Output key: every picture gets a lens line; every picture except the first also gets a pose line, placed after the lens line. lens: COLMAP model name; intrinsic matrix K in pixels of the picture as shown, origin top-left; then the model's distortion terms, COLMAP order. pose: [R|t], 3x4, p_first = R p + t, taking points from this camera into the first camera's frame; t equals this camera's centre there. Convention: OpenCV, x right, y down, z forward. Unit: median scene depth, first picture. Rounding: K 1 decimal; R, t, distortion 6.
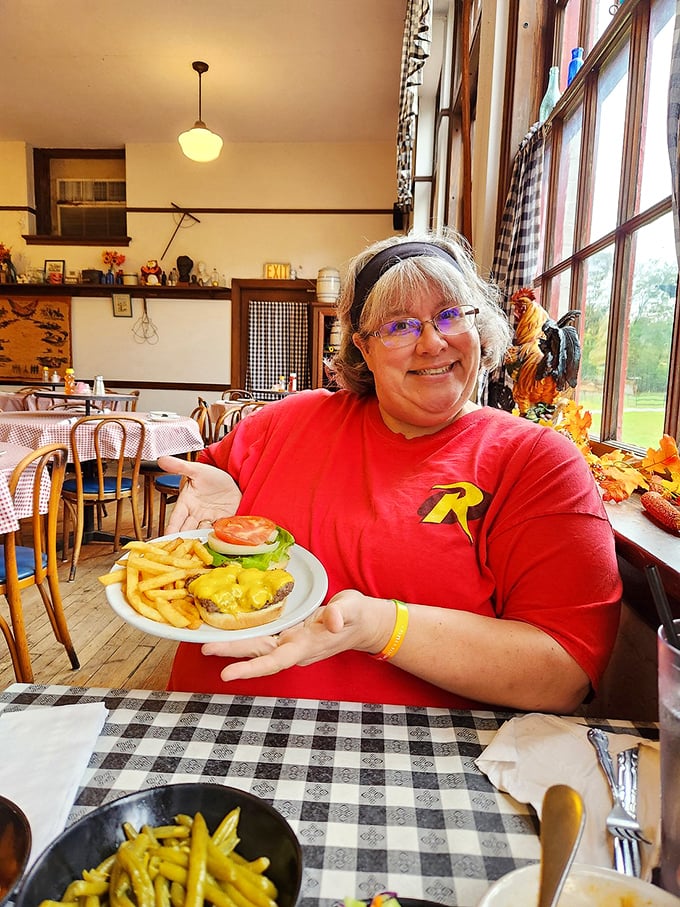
lens RADIAL K [[616.8, 0, 340.0], [0, 616.8, 453.5], [0, 0, 1]] dist [0.005134, -0.002682]
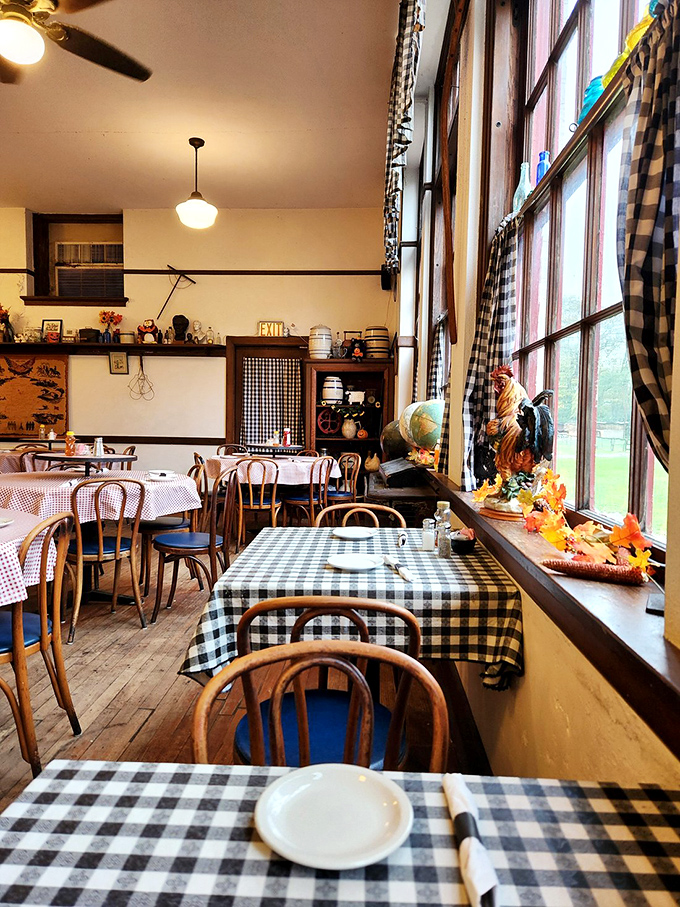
lens RADIAL K [[670.5, 0, 341.5], [0, 670.5, 419.8], [0, 0, 1]] dist [0.044285, -0.052450]
pose [[0.999633, -0.013629, 0.023419, -0.012448], [0.015210, 0.997519, -0.068738, -0.072915], [-0.022424, 0.069069, 0.997360, -0.133820]]
